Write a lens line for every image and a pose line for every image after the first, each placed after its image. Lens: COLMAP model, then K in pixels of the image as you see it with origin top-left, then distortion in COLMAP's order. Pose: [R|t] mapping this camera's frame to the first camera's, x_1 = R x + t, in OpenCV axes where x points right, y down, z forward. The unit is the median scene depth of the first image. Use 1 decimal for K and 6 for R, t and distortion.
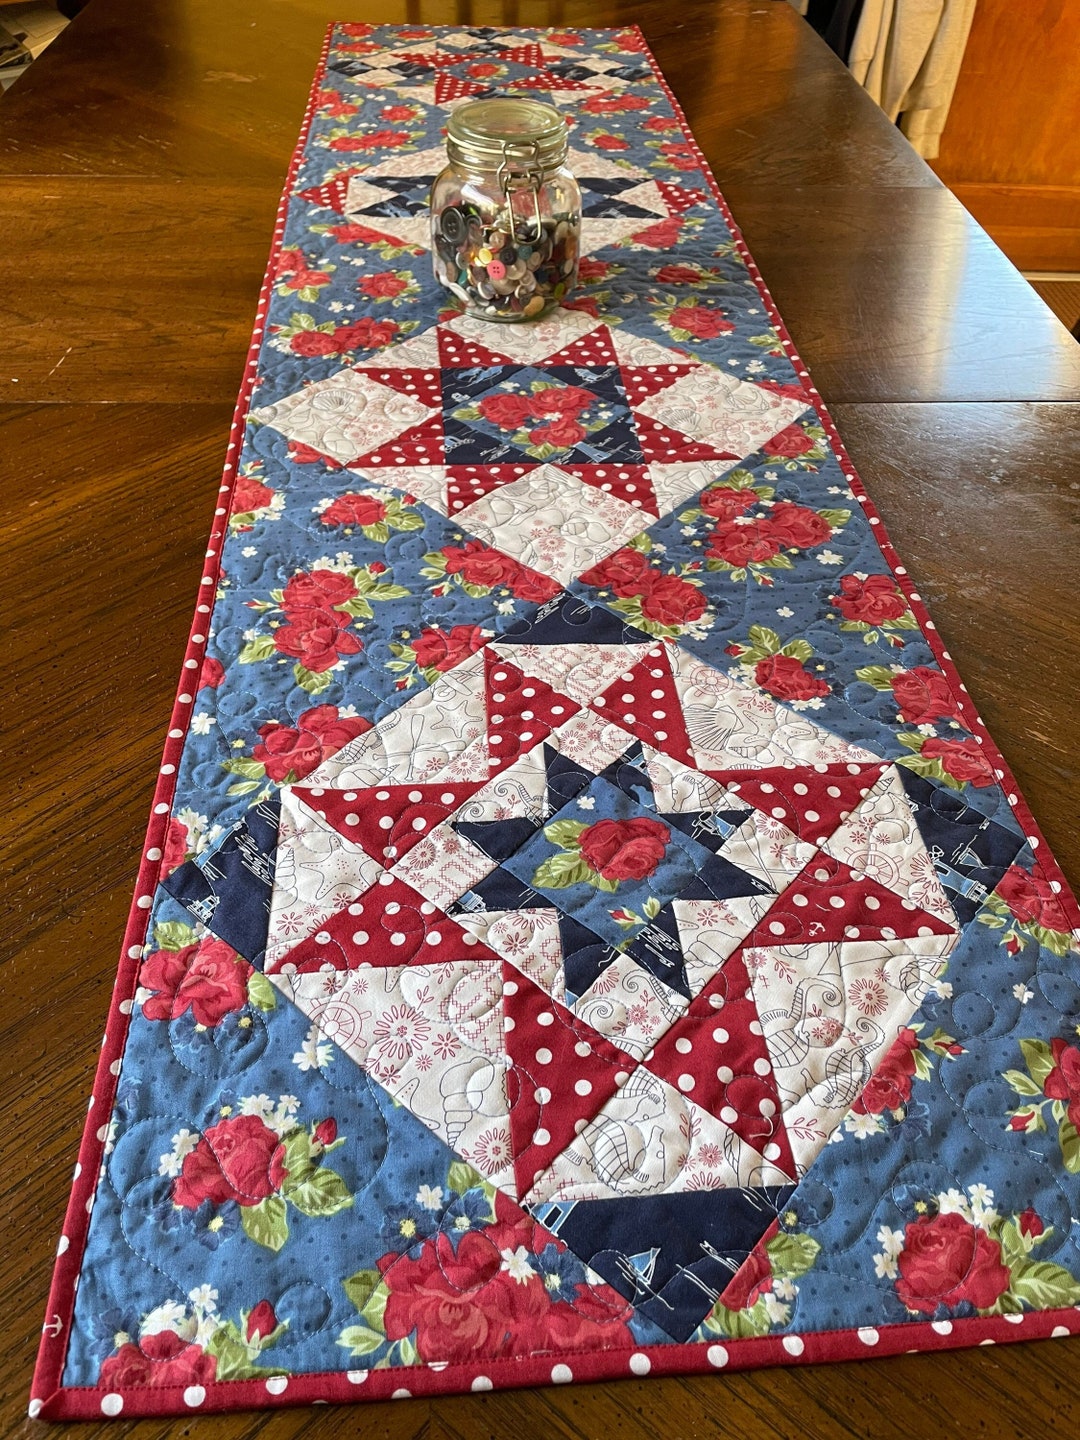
lens RADIAL K [[1105.0, 0, 540.0], [0, 1105.0, 720.0], [0, 0, 1]] dist [0.100483, -0.154335]
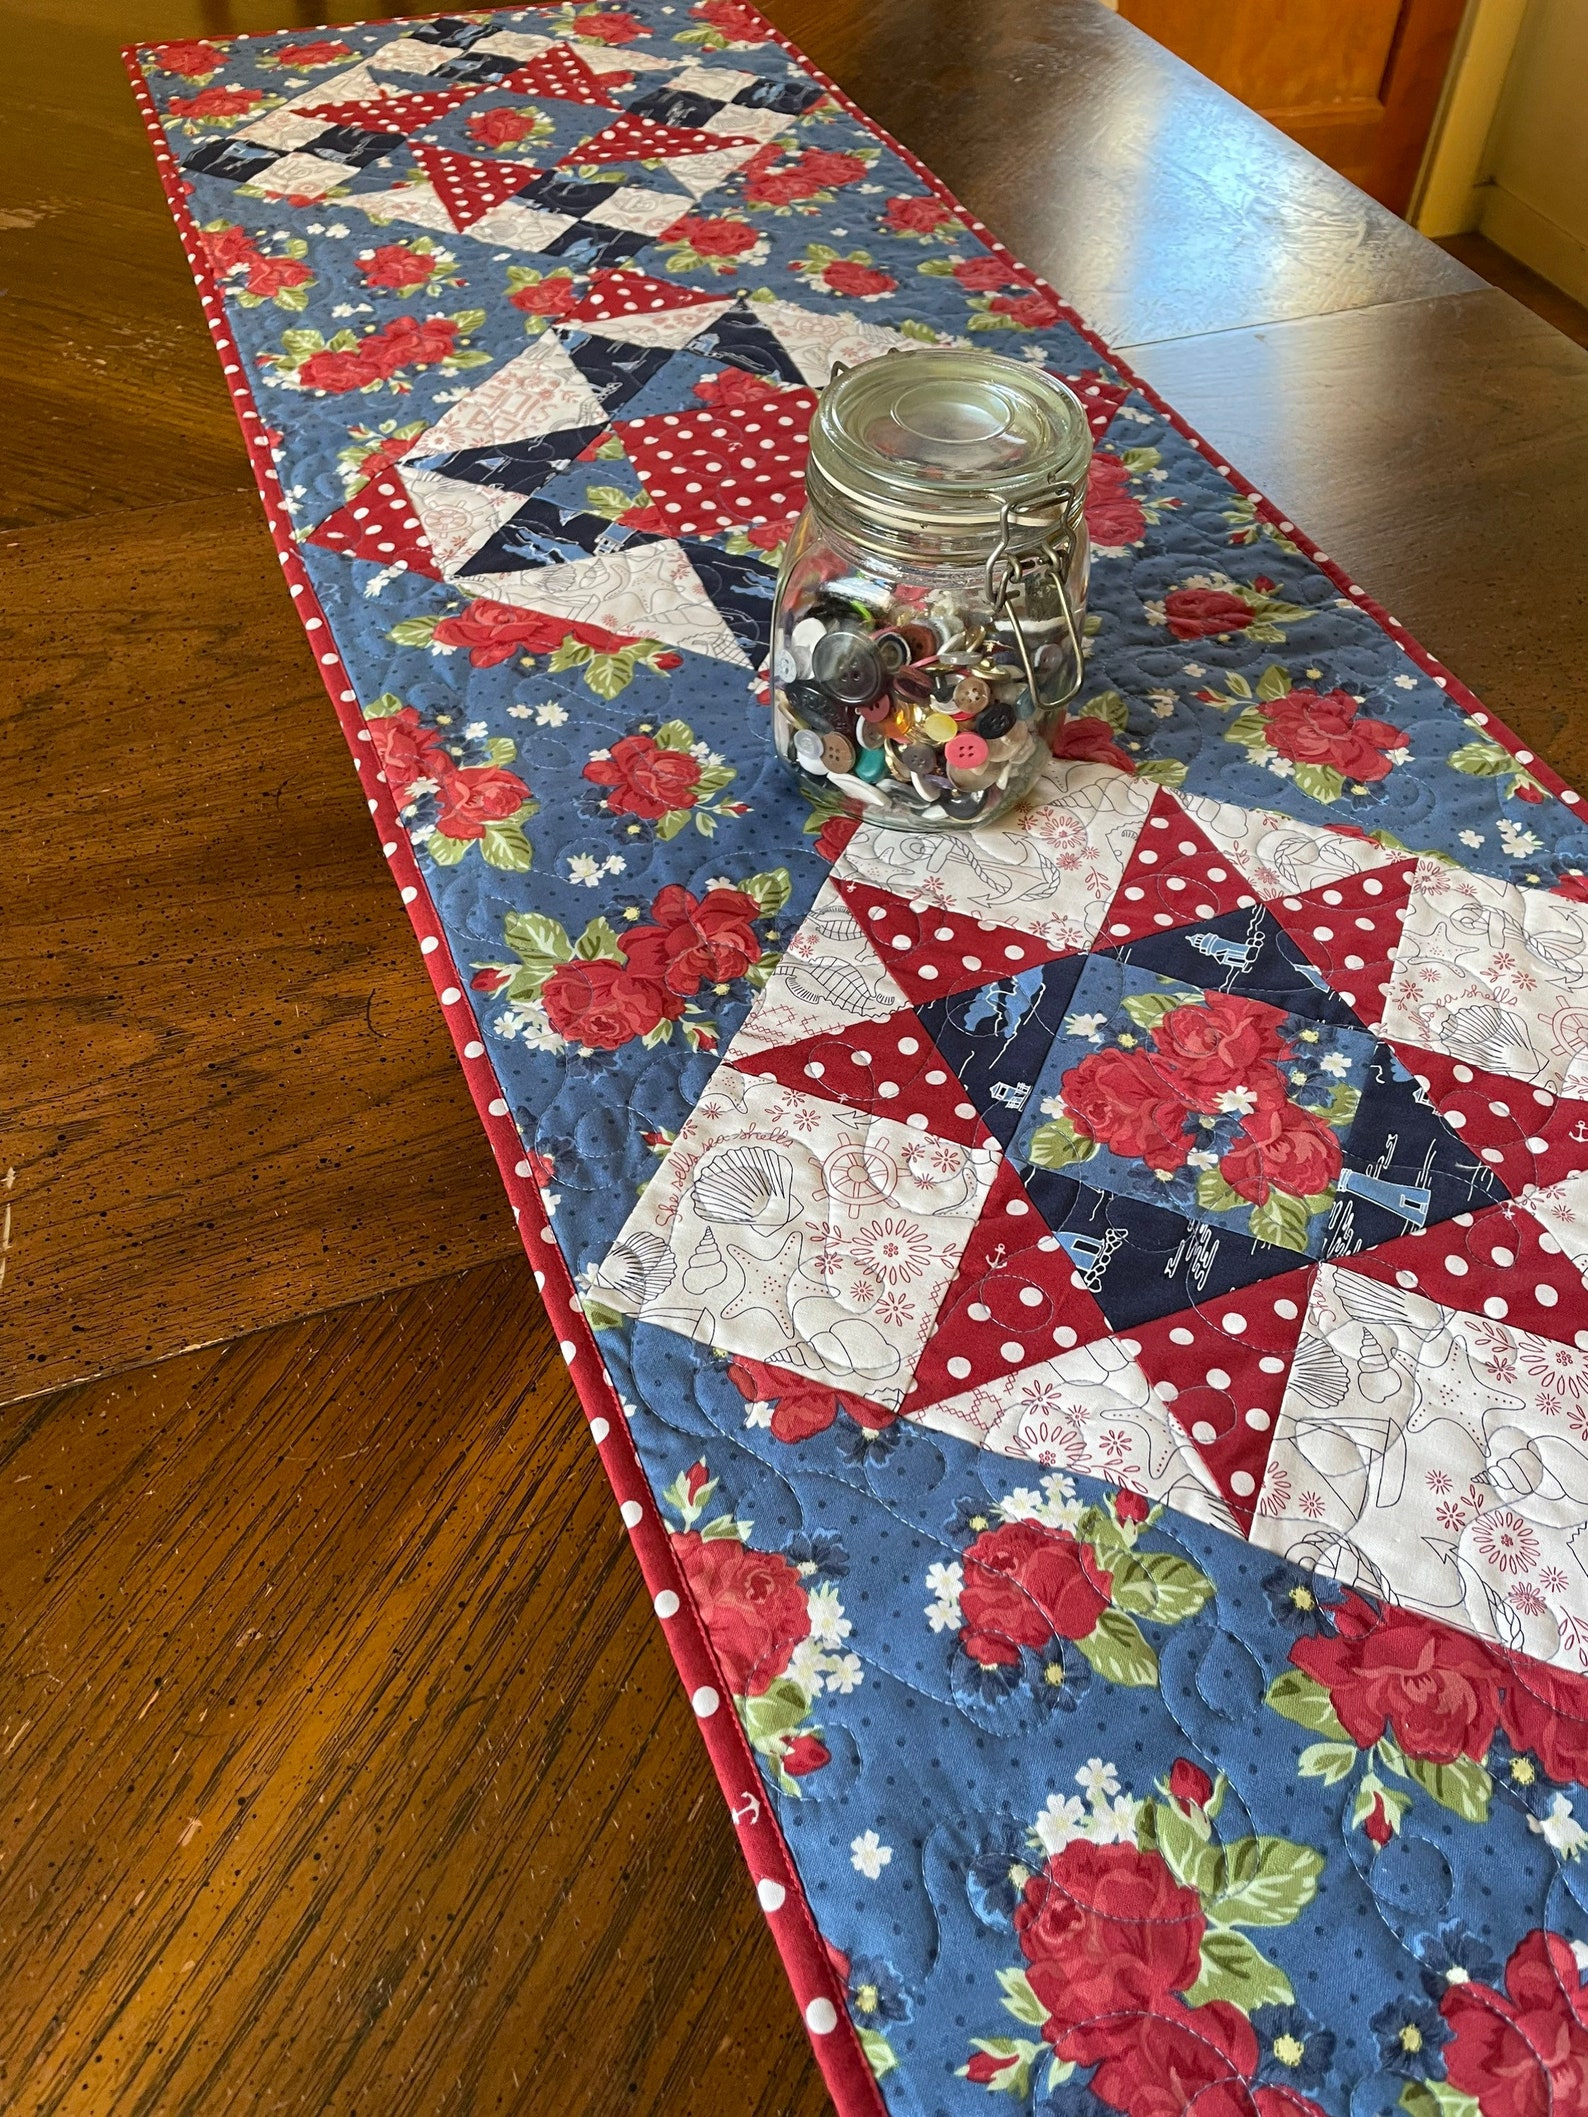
lens RADIAL K [[1624.5, 0, 794.0], [0, 1624.5, 1058.5], [0, 0, 1]] dist [0.100483, -0.154335]
pose [[0.953447, -0.231522, 0.193225, -0.255072], [0.213297, 0.970706, 0.110608, -0.367190], [-0.213173, -0.064244, 0.974900, 0.376121]]
